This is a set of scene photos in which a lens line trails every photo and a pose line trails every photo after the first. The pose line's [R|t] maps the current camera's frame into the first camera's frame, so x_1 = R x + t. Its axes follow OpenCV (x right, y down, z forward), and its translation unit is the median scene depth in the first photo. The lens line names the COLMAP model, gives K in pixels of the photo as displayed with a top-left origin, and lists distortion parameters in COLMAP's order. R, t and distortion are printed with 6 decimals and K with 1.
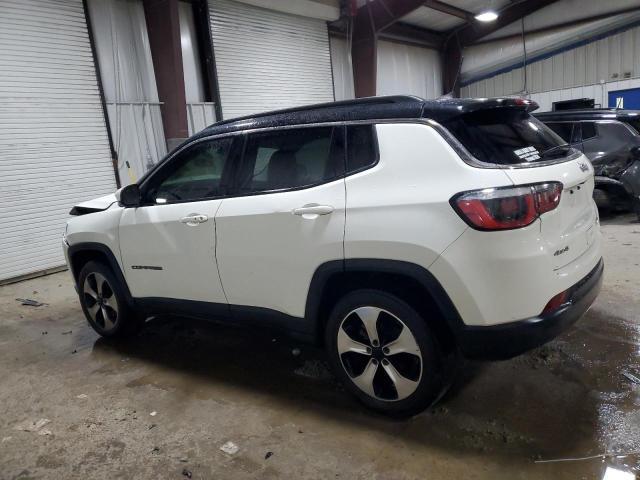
lens RADIAL K [[503.3, 0, 320.0], [0, 503.3, 240.0], [0, 0, 1]] dist [0.026302, -0.004884]
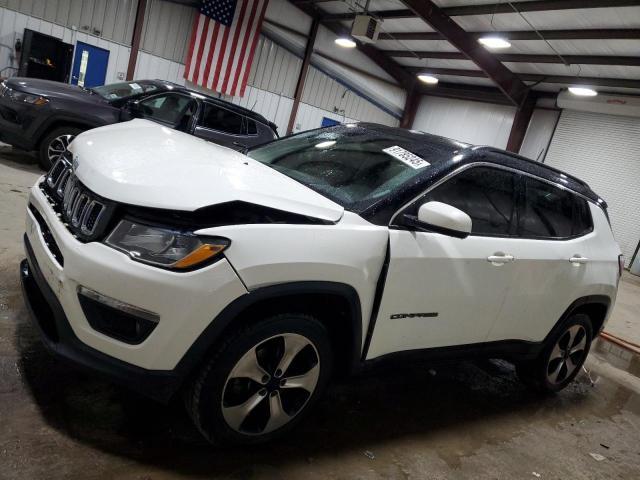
lens RADIAL K [[503.3, 0, 320.0], [0, 503.3, 240.0], [0, 0, 1]] dist [0.026302, -0.004884]
pose [[0.264835, -0.024013, 0.963995, -1.105156], [-0.118452, 0.991309, 0.057235, -0.079896], [-0.956991, -0.129345, 0.259689, 0.986874]]
